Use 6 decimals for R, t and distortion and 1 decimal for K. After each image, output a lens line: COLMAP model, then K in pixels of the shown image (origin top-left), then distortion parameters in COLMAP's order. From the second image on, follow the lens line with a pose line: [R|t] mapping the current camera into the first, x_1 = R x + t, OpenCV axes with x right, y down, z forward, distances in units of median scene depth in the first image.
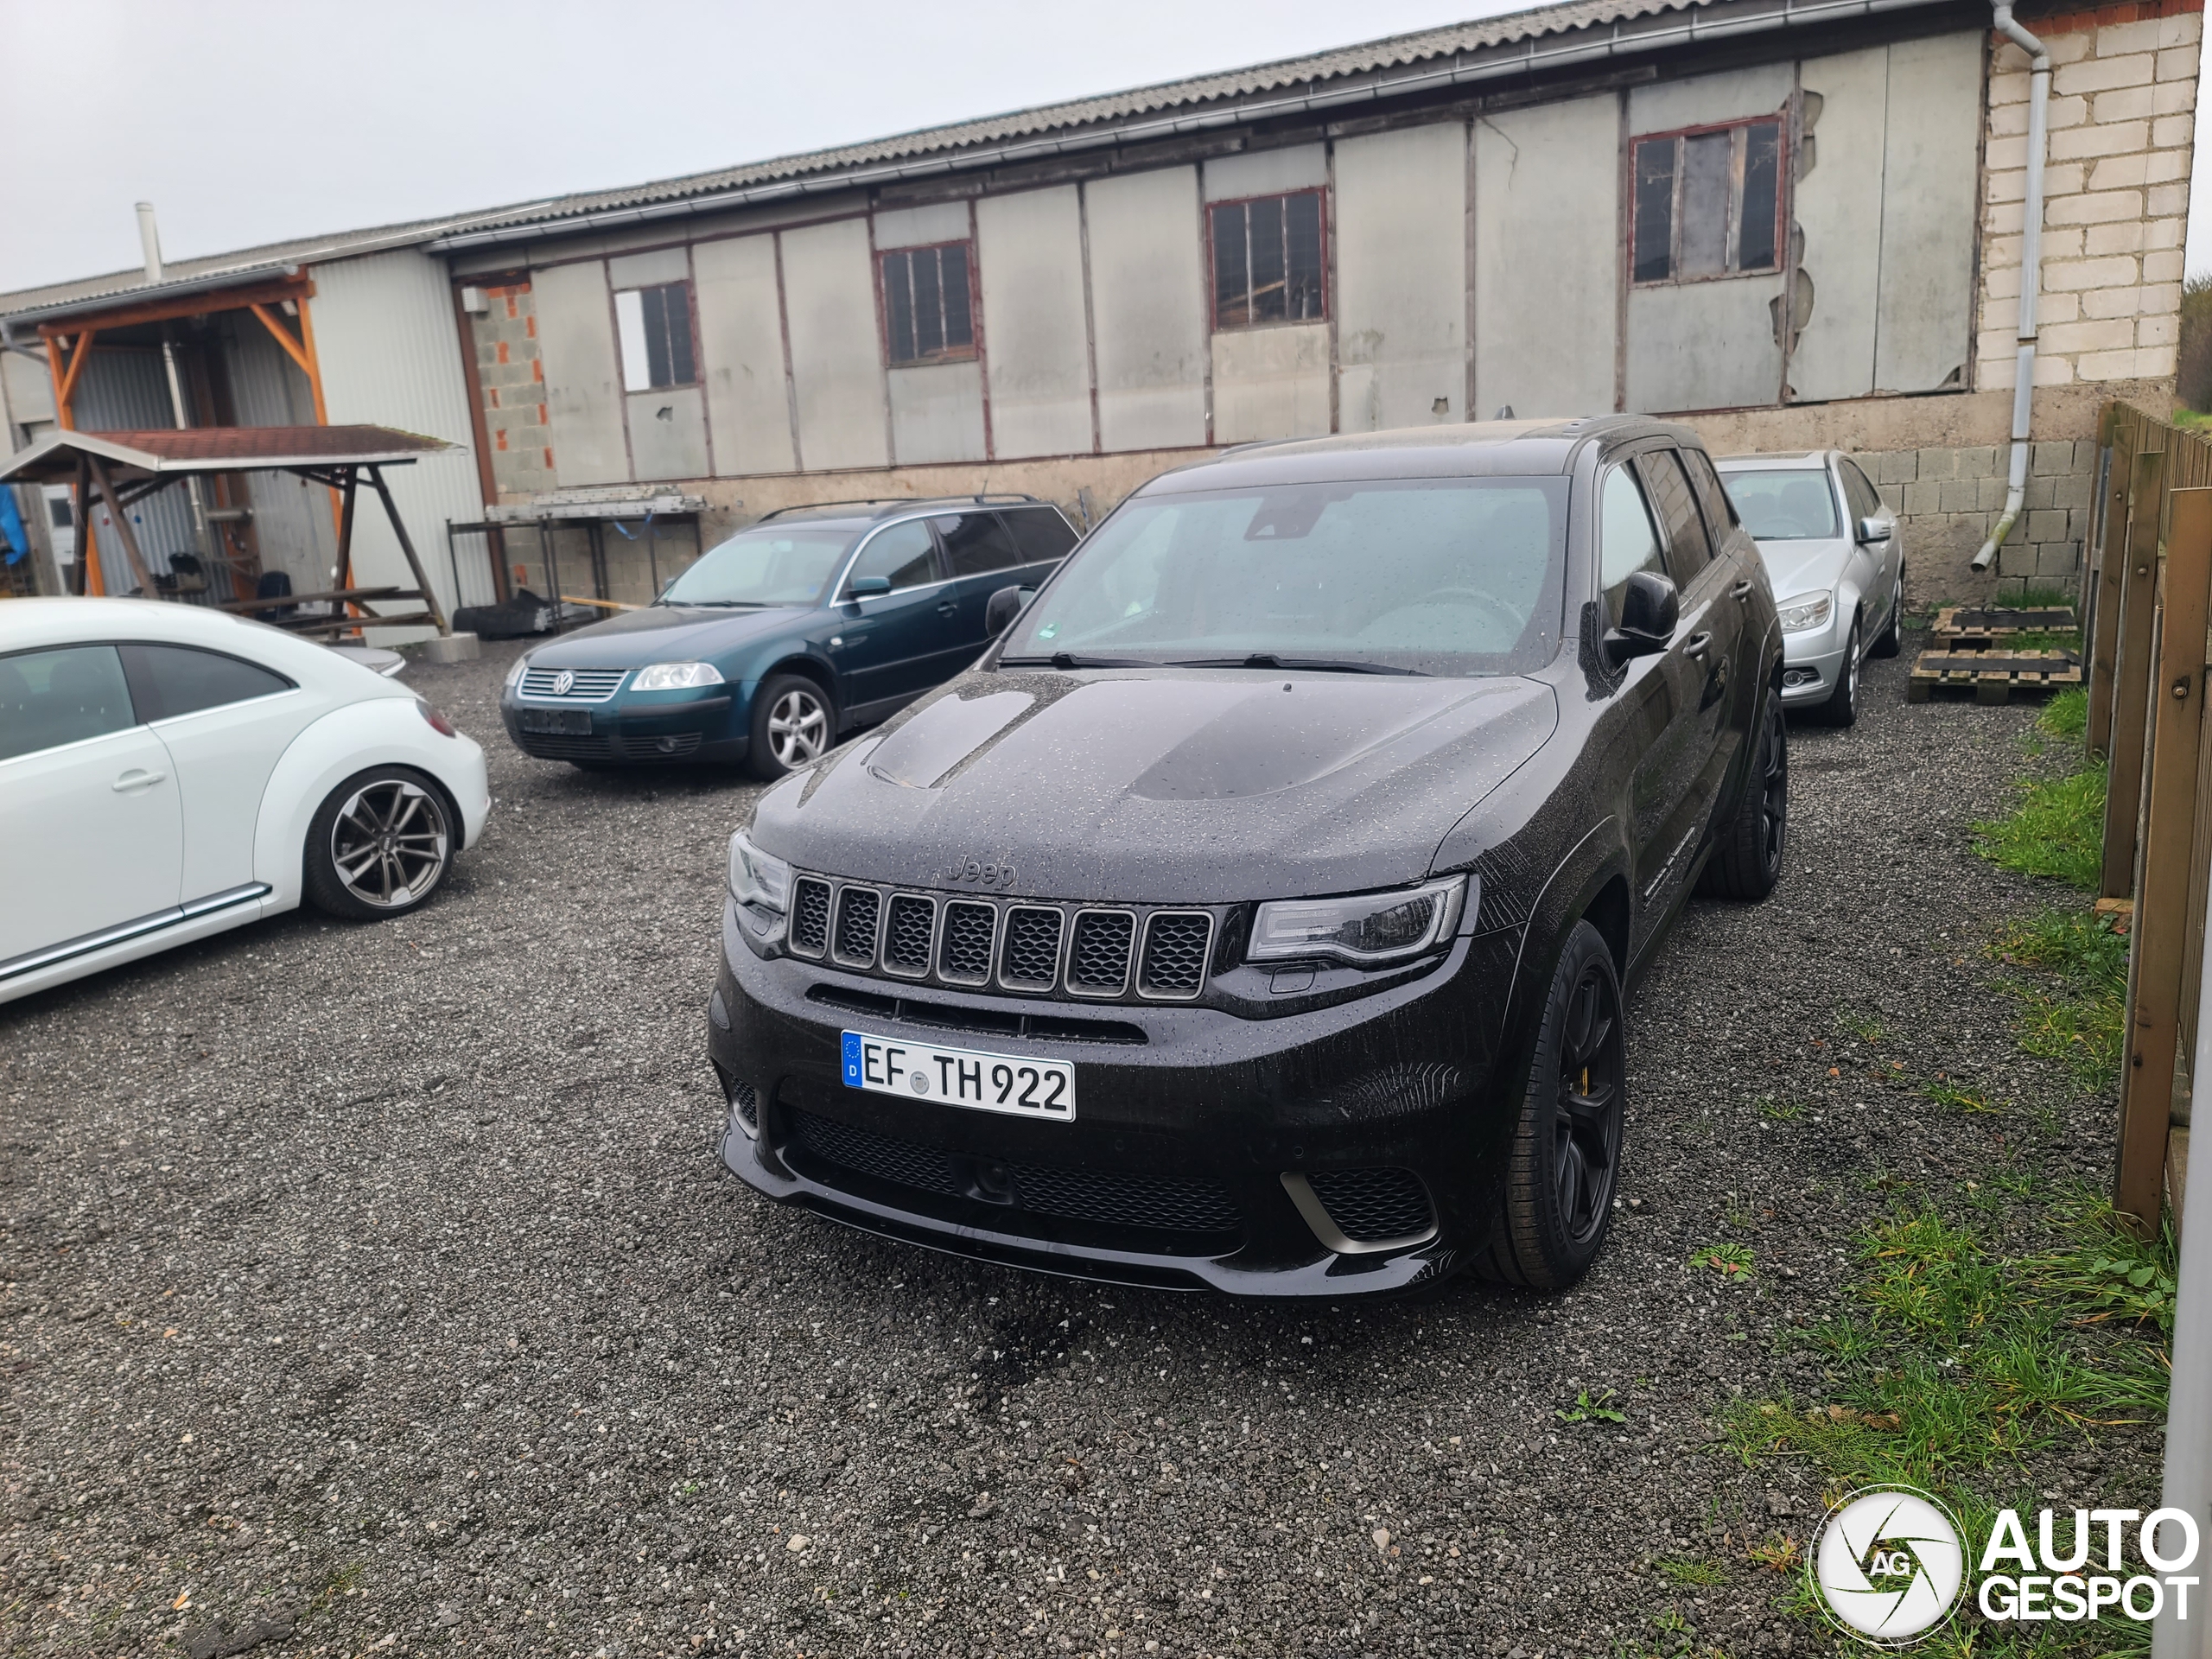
lens RADIAL K [[1589.8, 0, 1099.6], [0, 1589.8, 819.1], [0, 0, 1]] dist [0.026804, 0.002454]
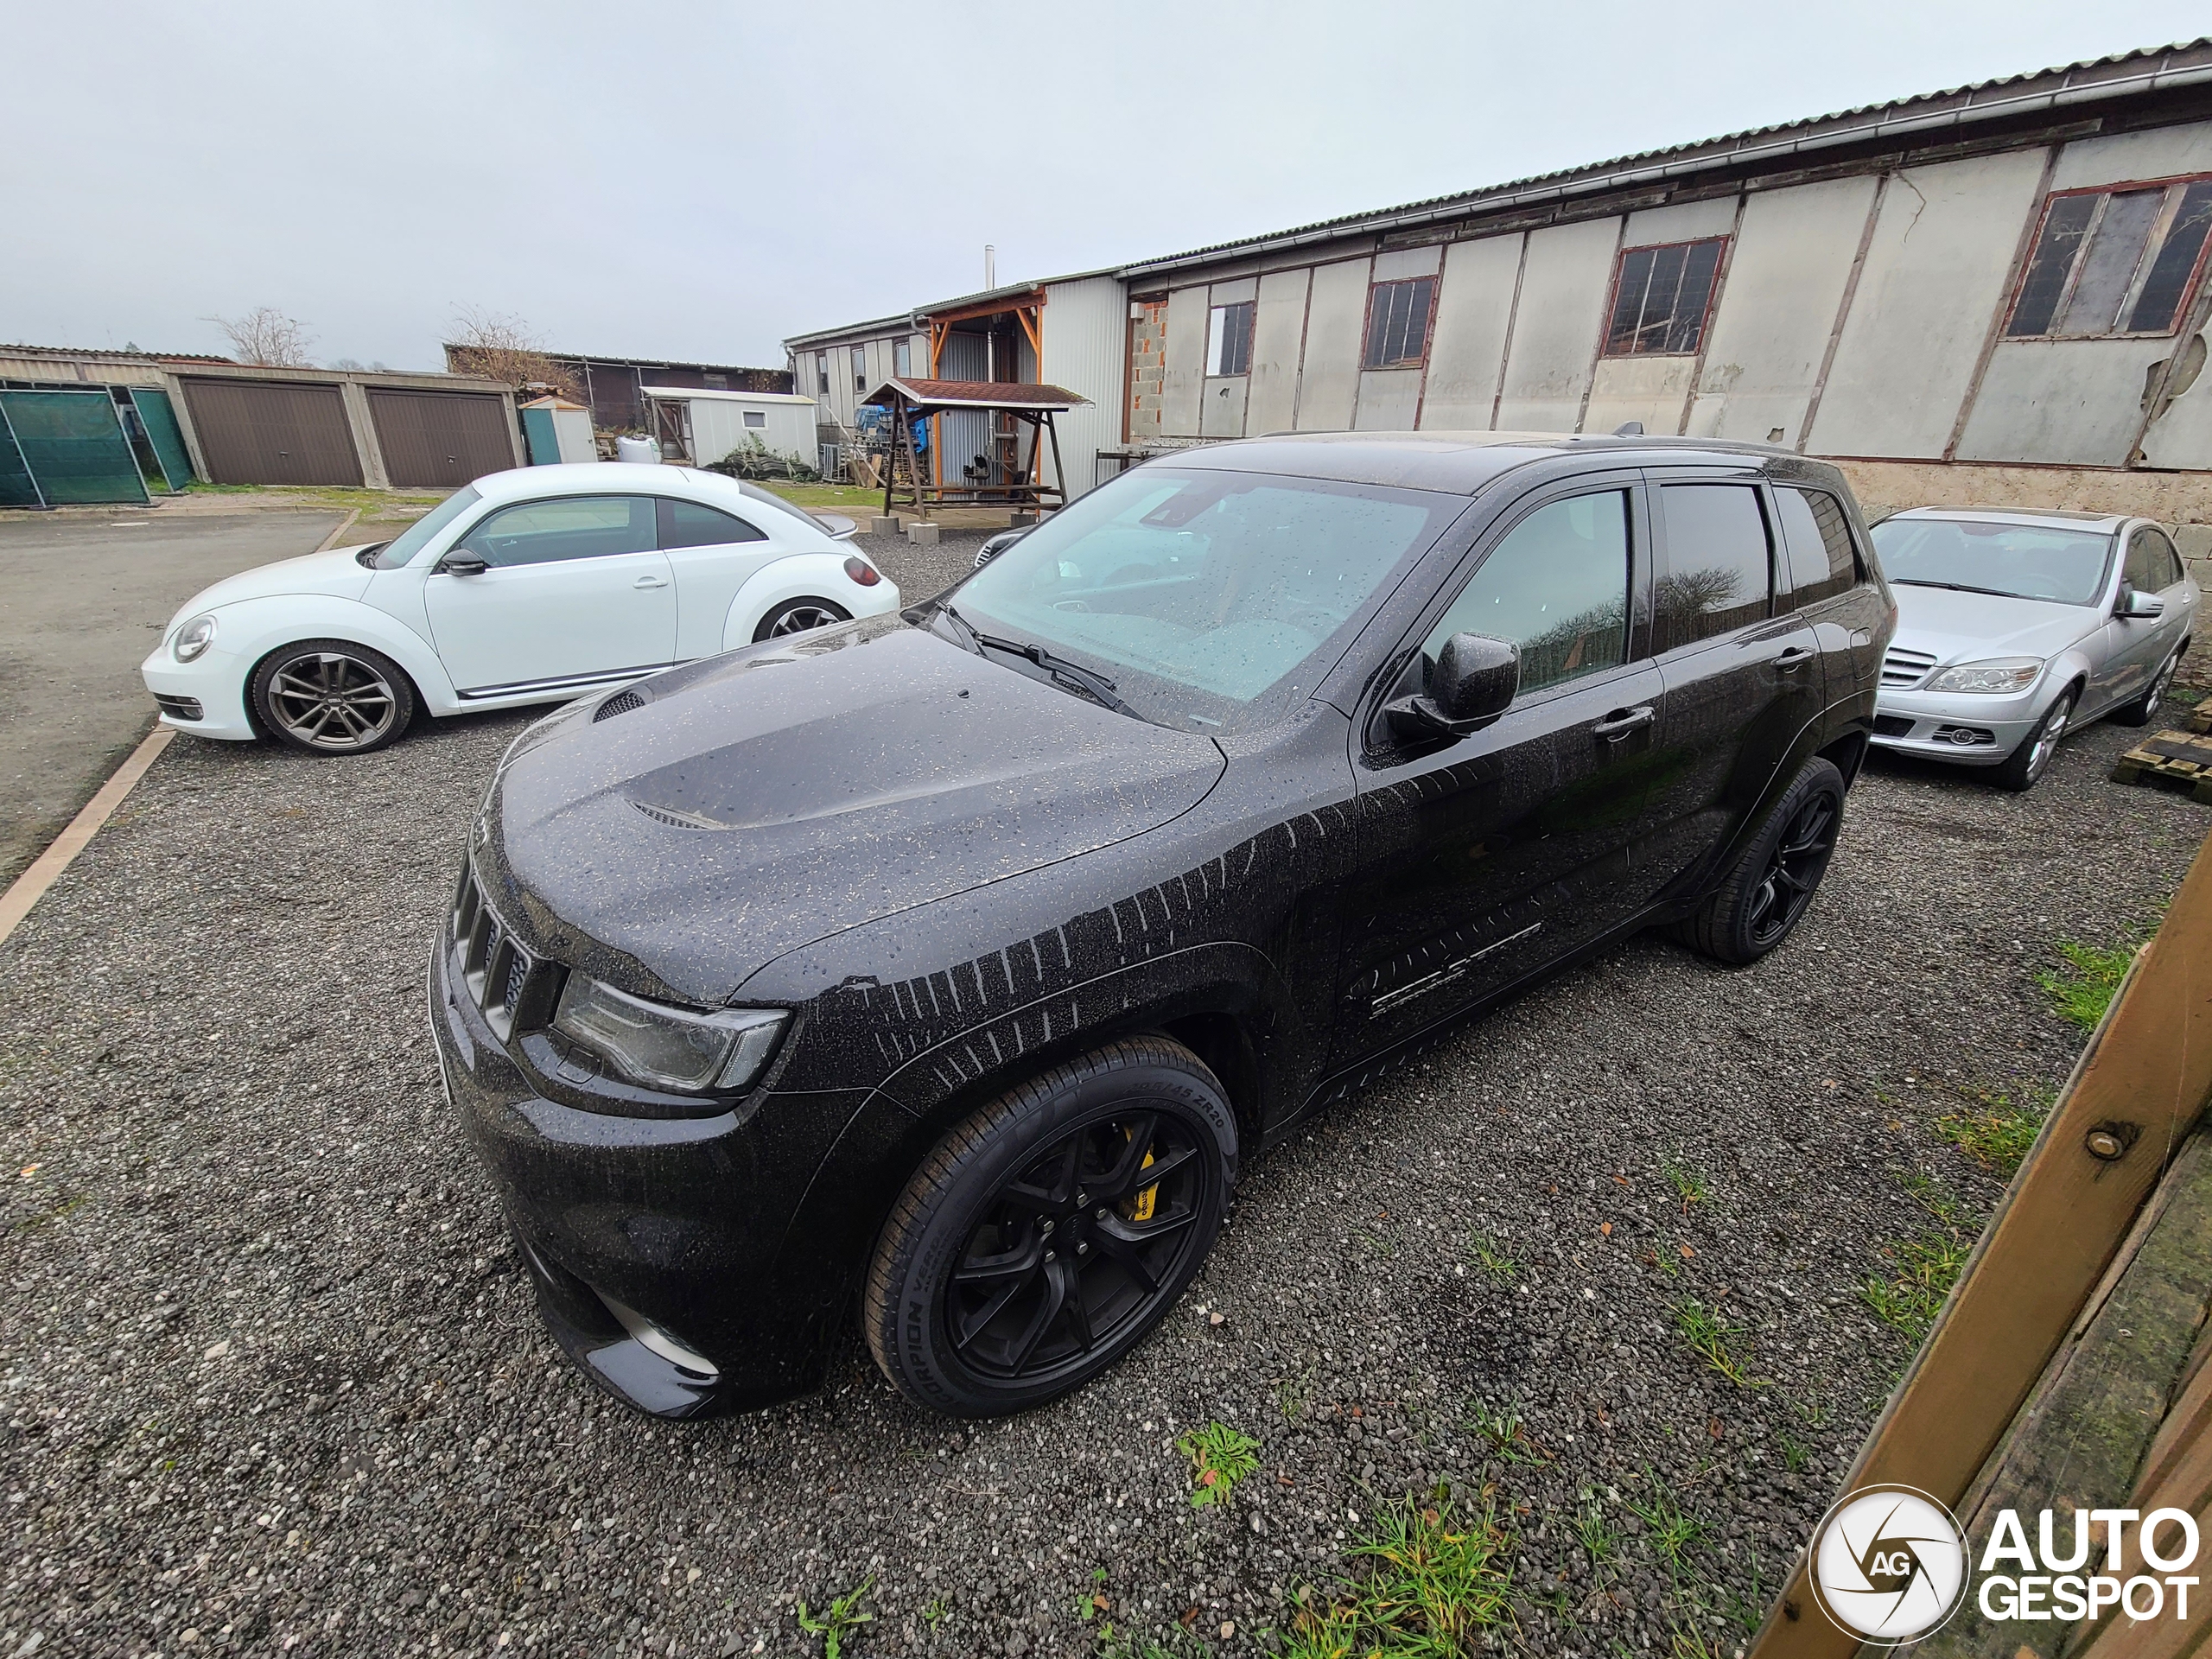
lens RADIAL K [[892.3, 0, 1107.2], [0, 892.3, 831.5], [0, 0, 1]] dist [-0.002963, -0.003400]
pose [[0.887584, 0.266126, -0.375994, 0.090460], [-0.186407, 0.953919, 0.235138, -0.031825], [0.421245, -0.138617, 0.896291, 0.124322]]
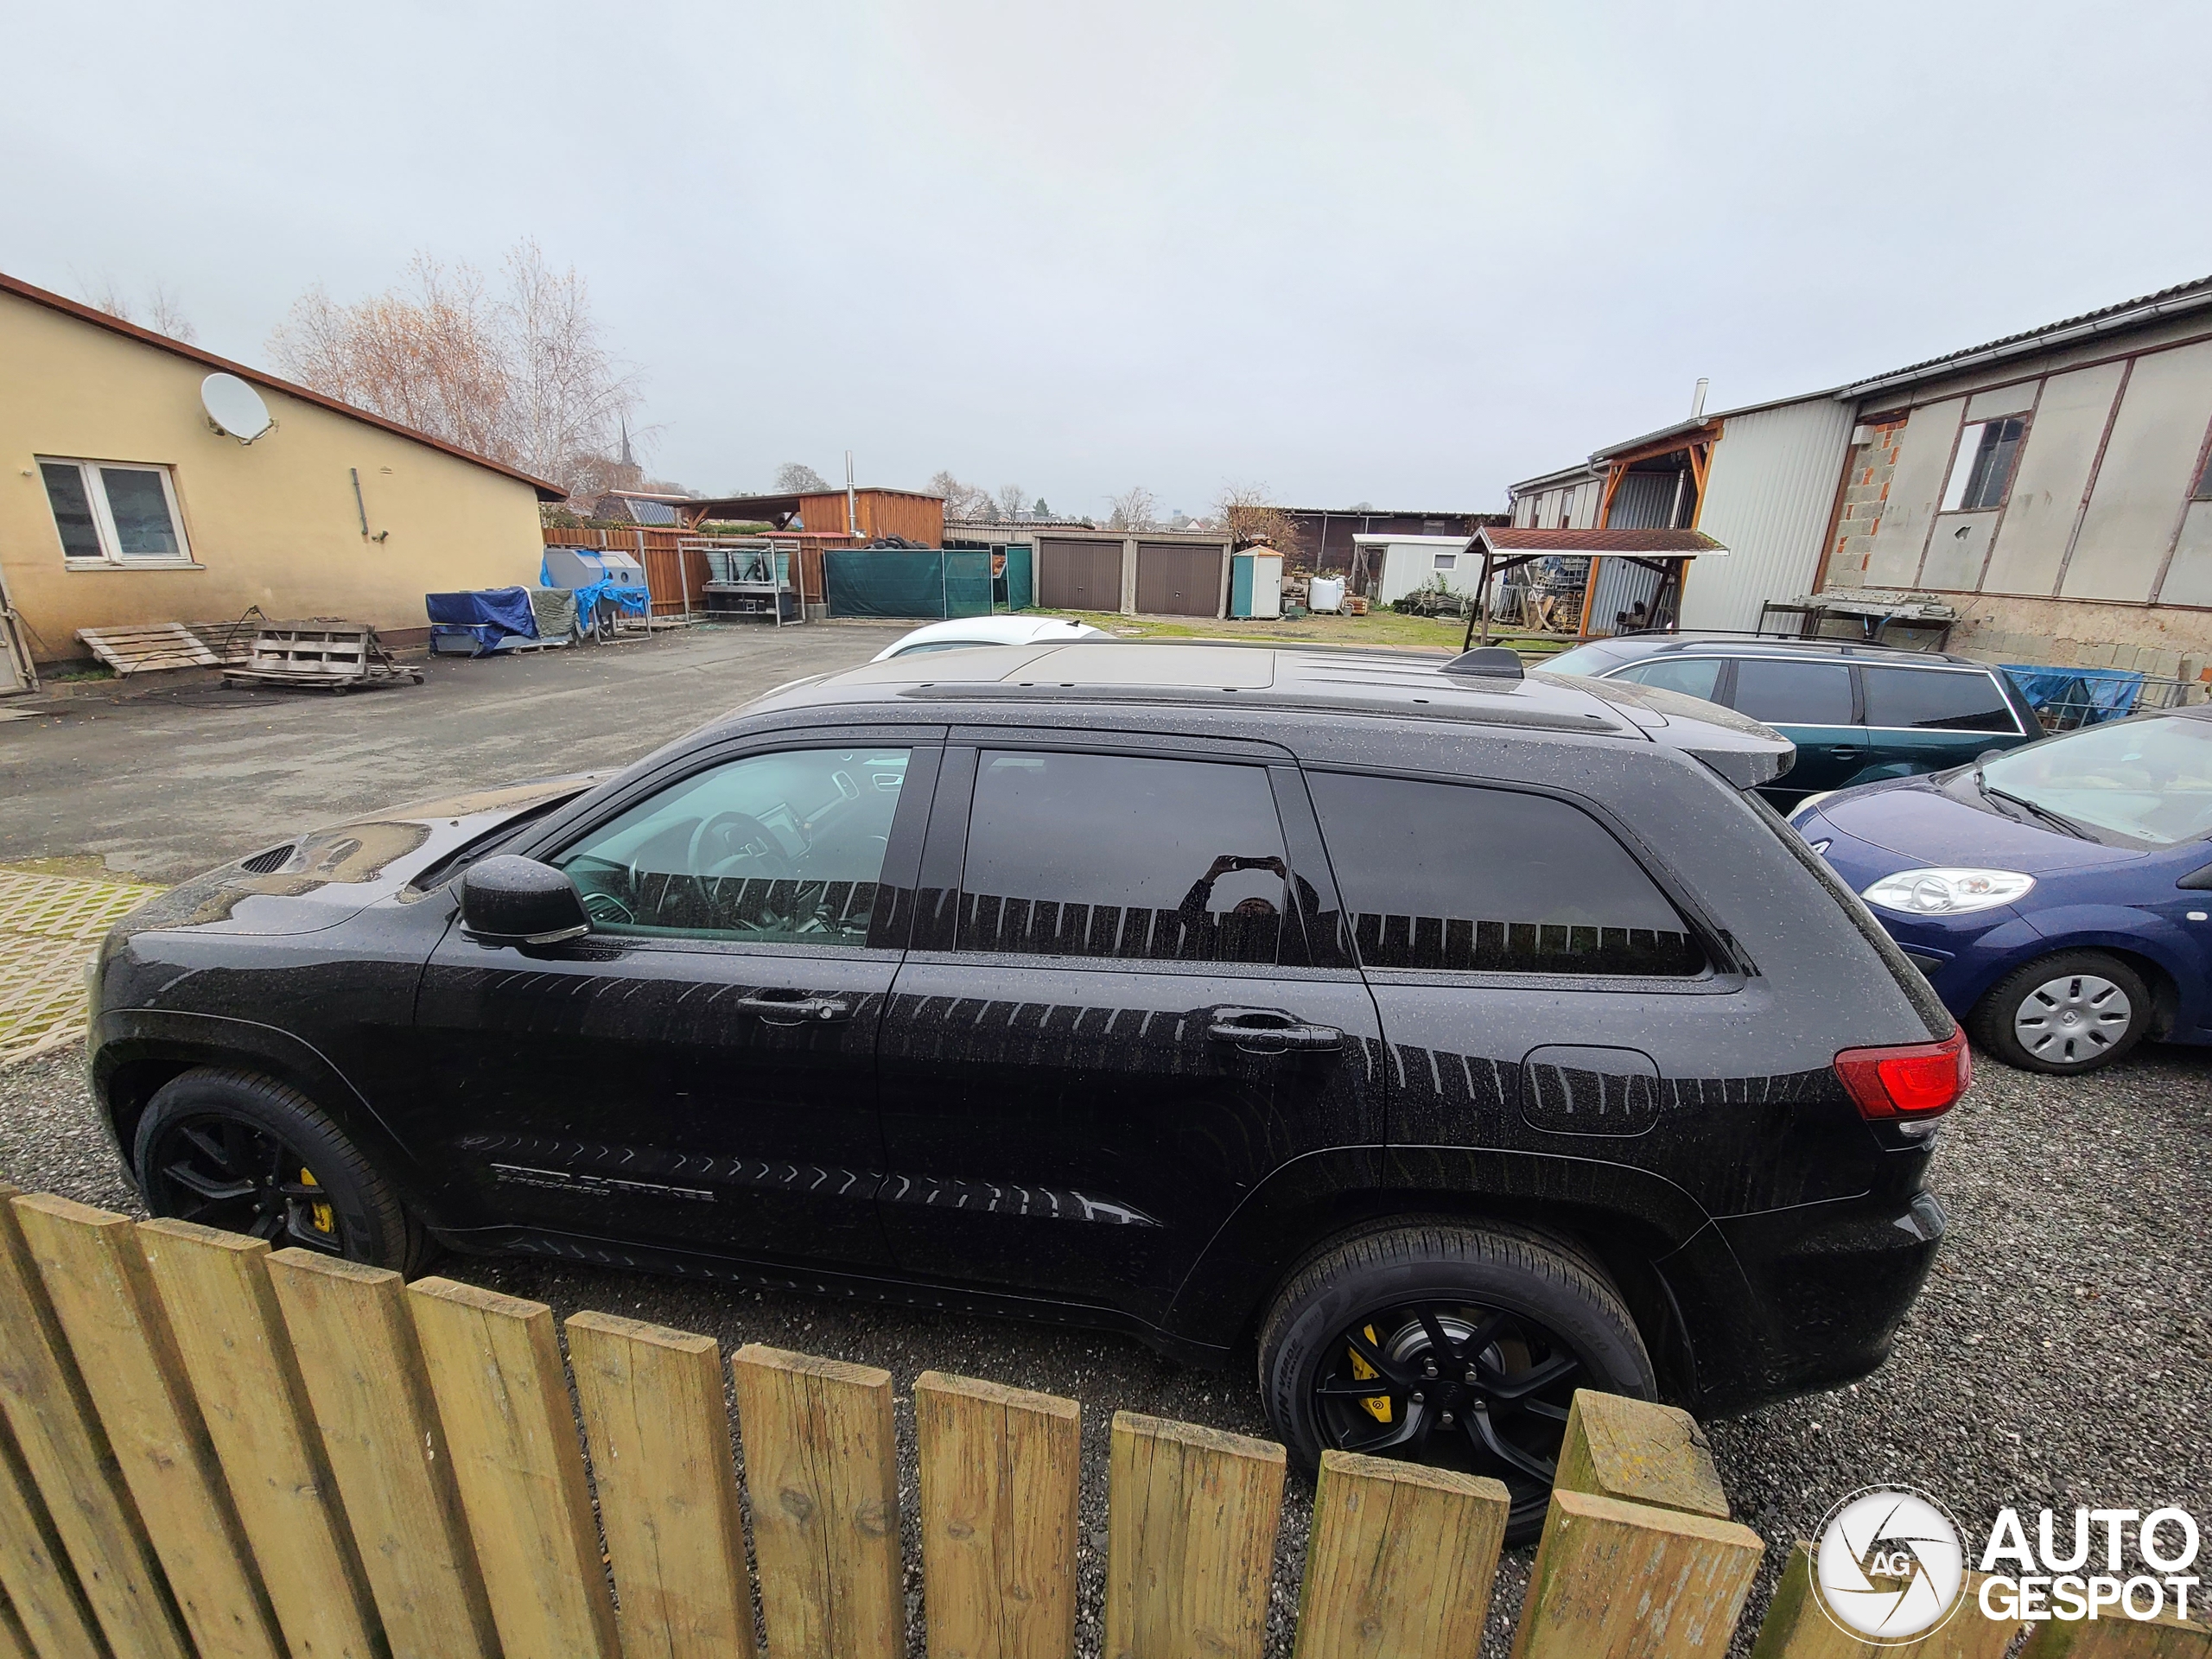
lens RADIAL K [[892.3, 0, 1103.5], [0, 892.3, 832.3], [0, 0, 1]] dist [-0.002963, -0.003400]
pose [[0.313046, 0.353469, -0.881511, 0.217344], [-0.252700, 0.925705, 0.281449, -0.097275], [0.915502, 0.134651, 0.379110, 0.275825]]
